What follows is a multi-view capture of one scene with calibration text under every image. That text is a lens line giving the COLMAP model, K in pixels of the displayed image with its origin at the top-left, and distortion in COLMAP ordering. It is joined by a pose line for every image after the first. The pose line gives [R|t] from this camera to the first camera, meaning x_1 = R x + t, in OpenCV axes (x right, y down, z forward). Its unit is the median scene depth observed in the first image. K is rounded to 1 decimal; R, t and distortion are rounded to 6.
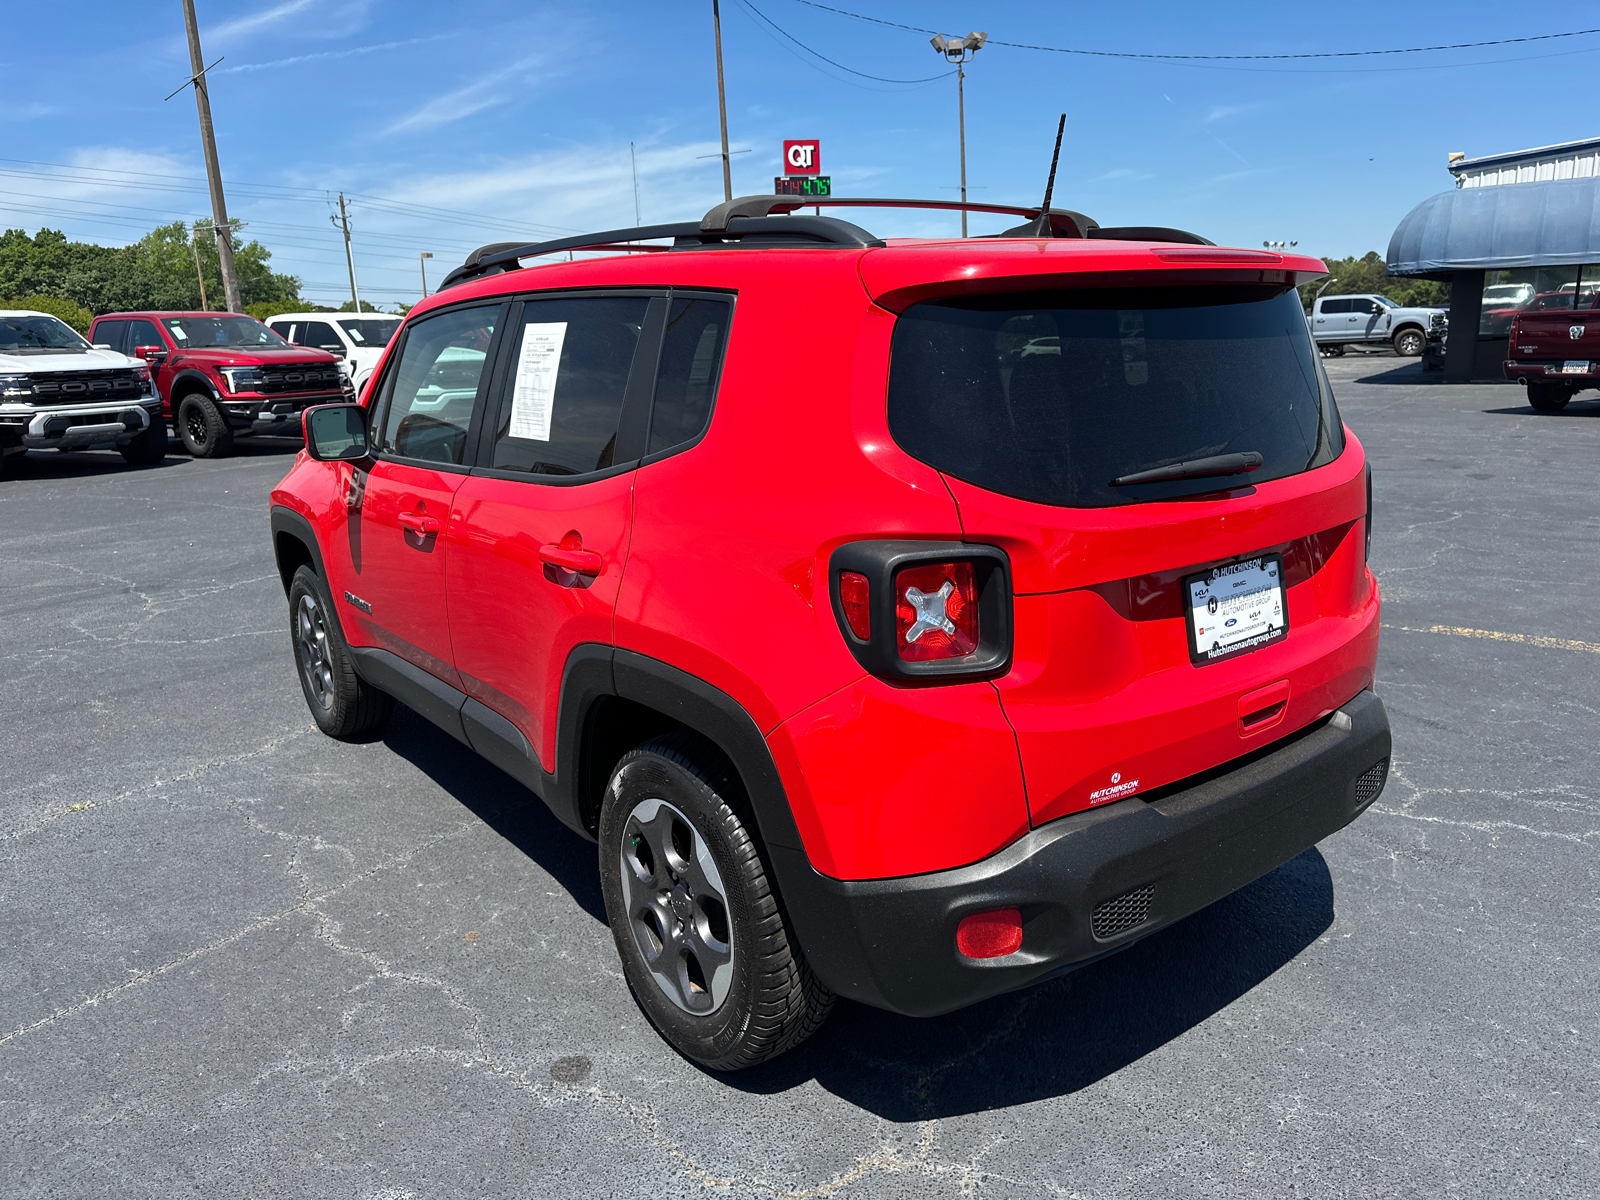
lens RADIAL K [[1153.7, 0, 792.9], [0, 1153.7, 607.6], [0, 0, 1]] dist [0.026644, -0.031060]
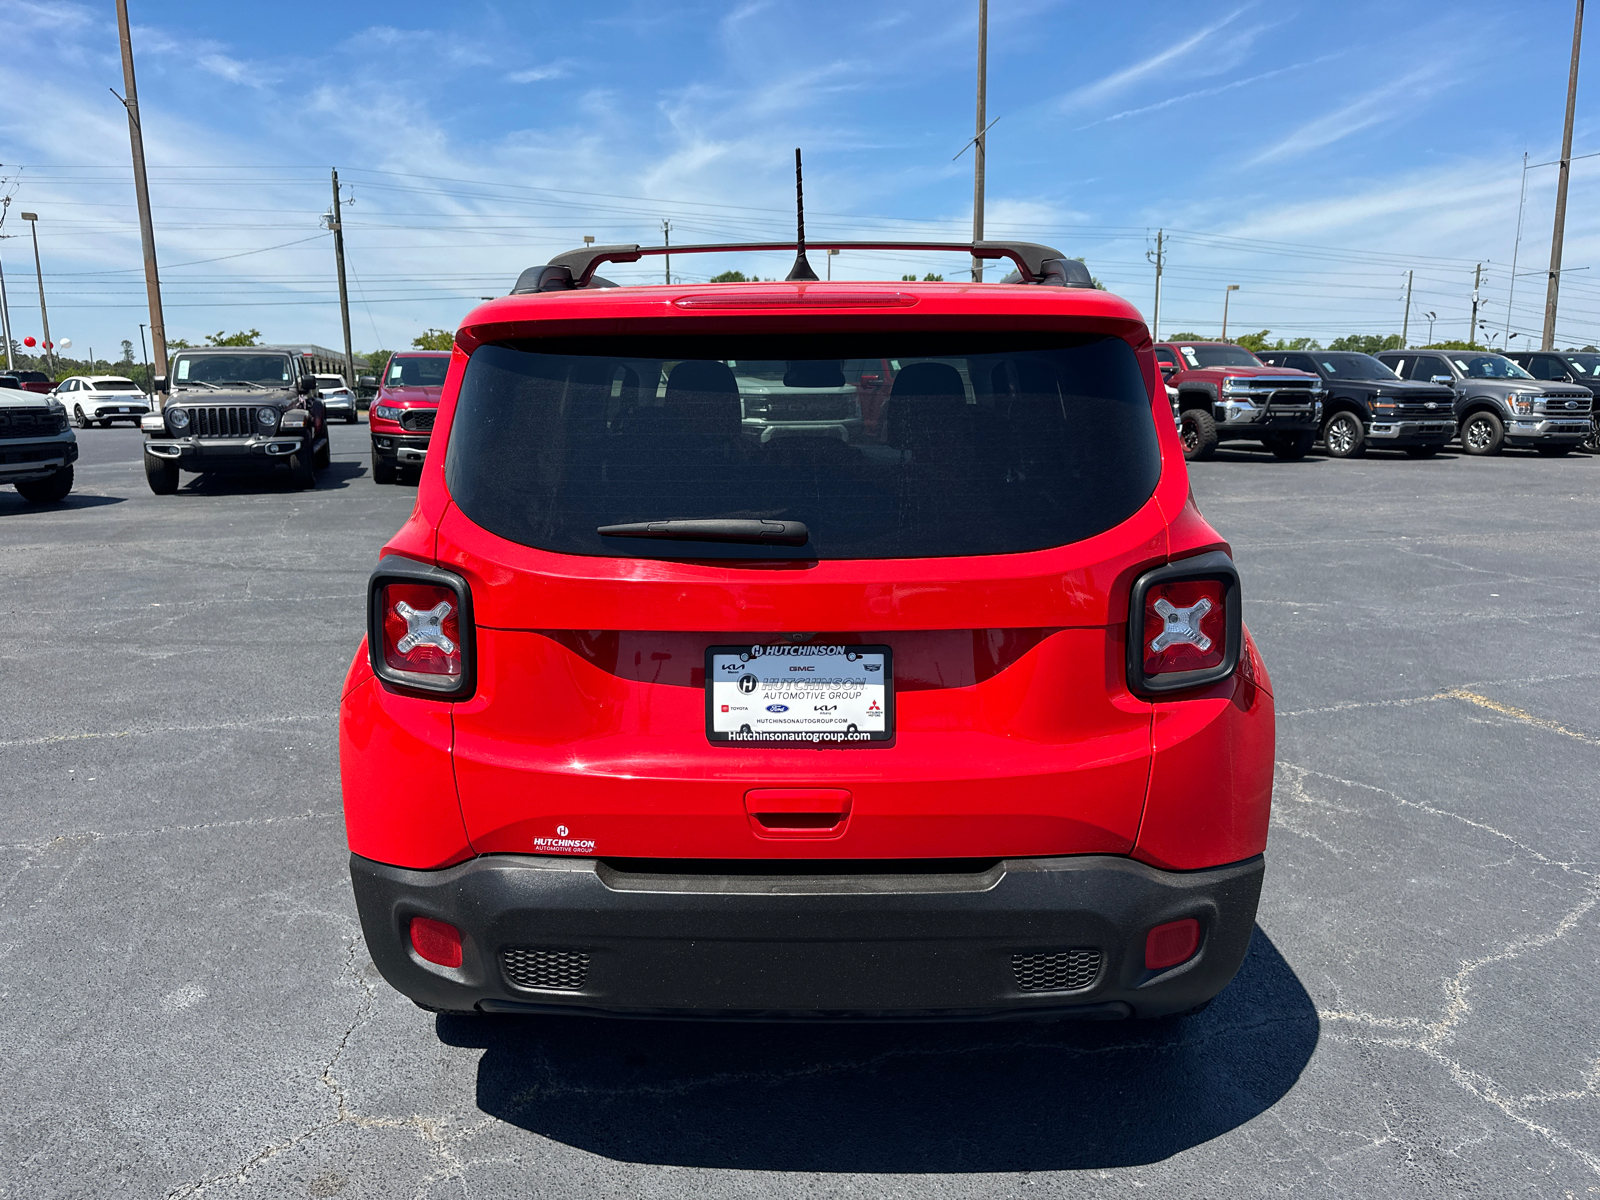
lens RADIAL K [[1153.7, 0, 769.6], [0, 1153.7, 618.9], [0, 0, 1]] dist [0.026644, -0.031060]
pose [[0.774028, 0.155181, -0.613840, 0.898283], [-0.165892, 0.985336, 0.039913, -0.088291], [0.611032, 0.070937, 0.788421, 0.295575]]
